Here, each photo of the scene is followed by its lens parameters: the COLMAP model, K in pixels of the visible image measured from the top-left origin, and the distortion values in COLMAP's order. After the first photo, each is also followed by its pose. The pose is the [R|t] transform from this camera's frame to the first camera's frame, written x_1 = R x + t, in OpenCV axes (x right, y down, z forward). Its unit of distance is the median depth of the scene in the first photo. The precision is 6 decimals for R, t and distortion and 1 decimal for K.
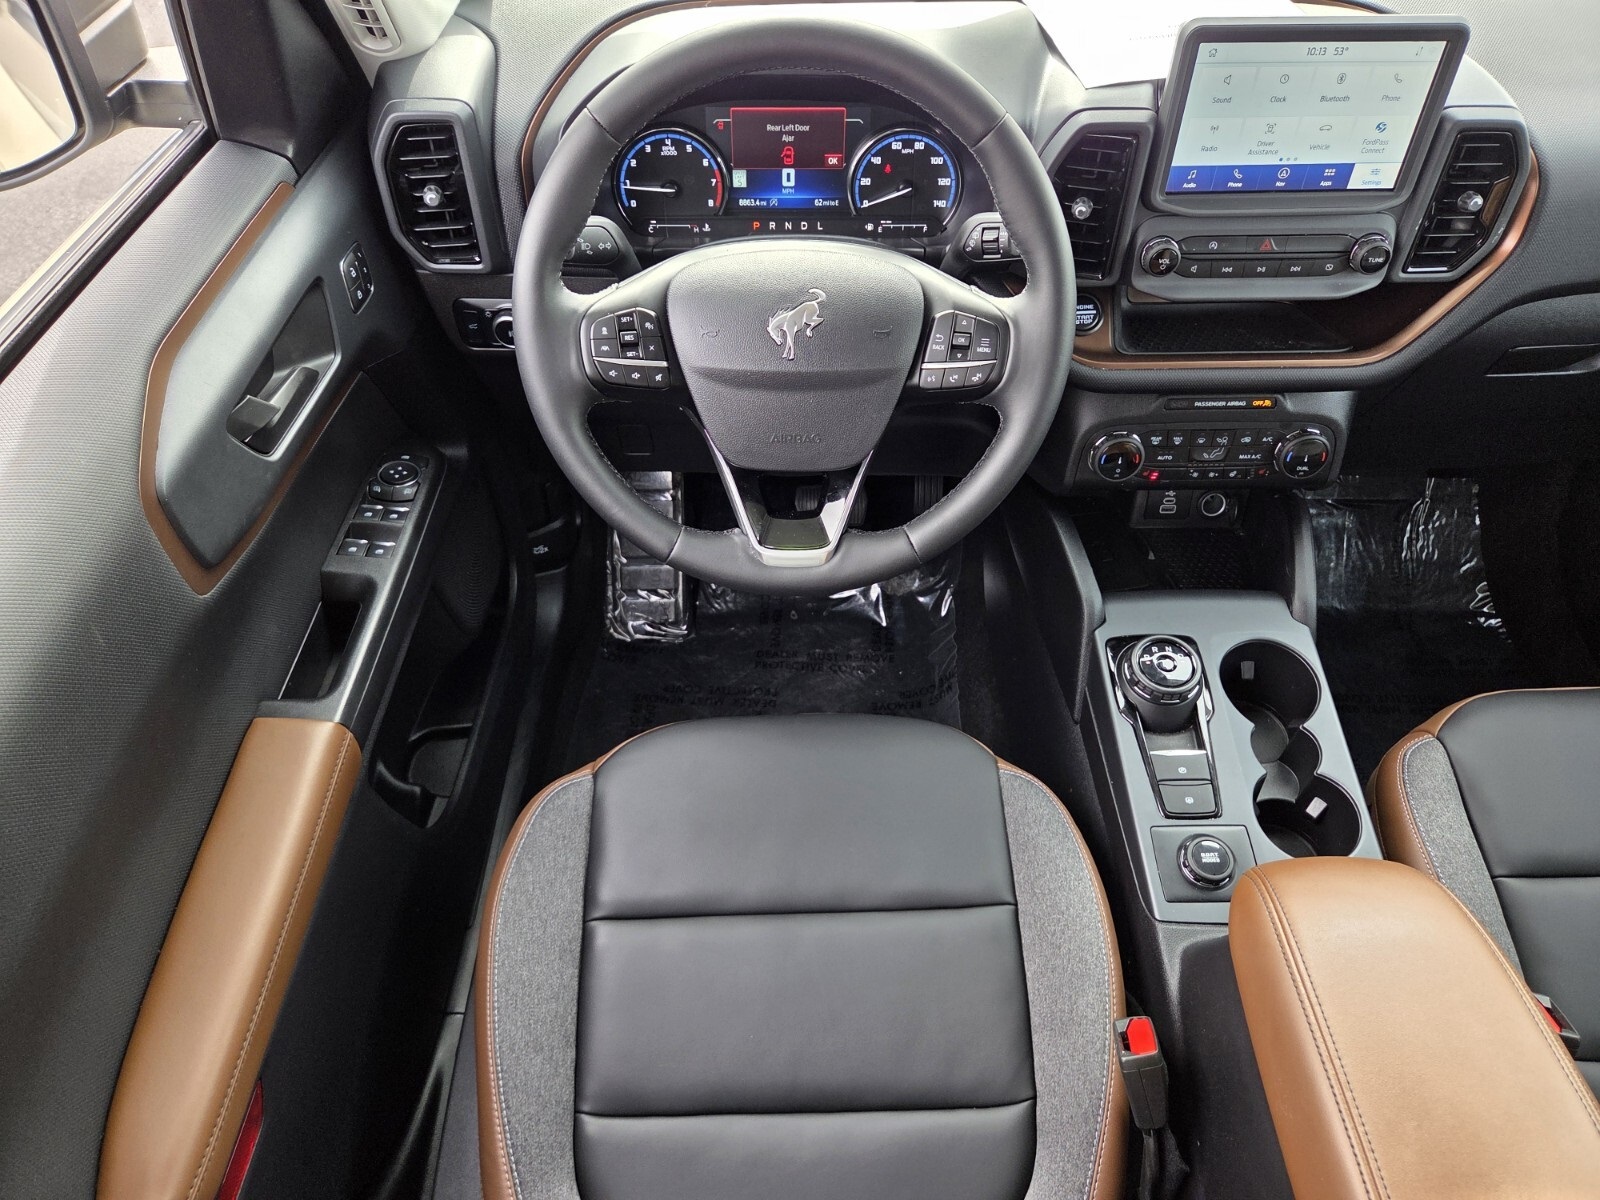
lens RADIAL K [[1125.4, 0, 794.9], [0, 1125.4, 600.9], [0, 0, 1]] dist [0.096887, -0.094256]
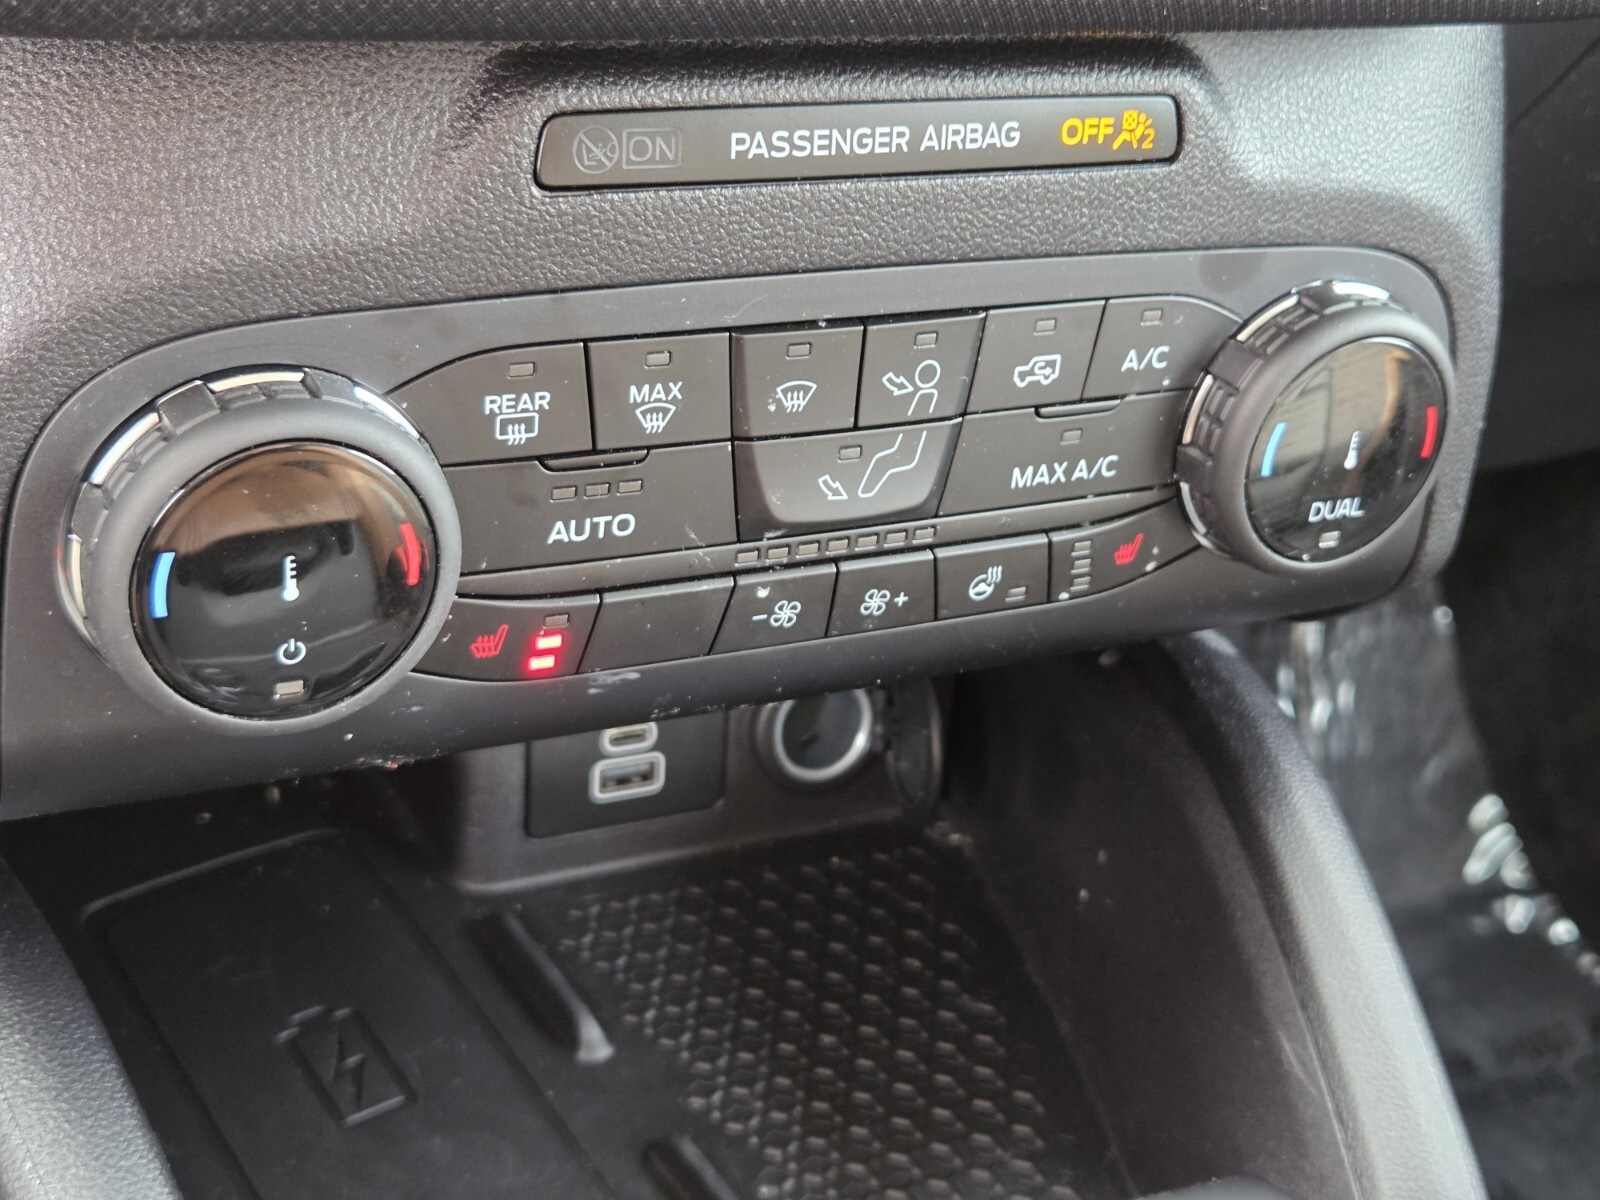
lens RADIAL K [[2101.7, 0, 775.4], [0, 2101.7, 600.9], [0, 0, 1]] dist [0.067945, -0.011727]
pose [[0.906805, -0.119868, 0.404148, 0.244060], [0.162535, 0.984011, -0.072837, -0.096242], [-0.388955, 0.131738, 0.911789, 0.770083]]
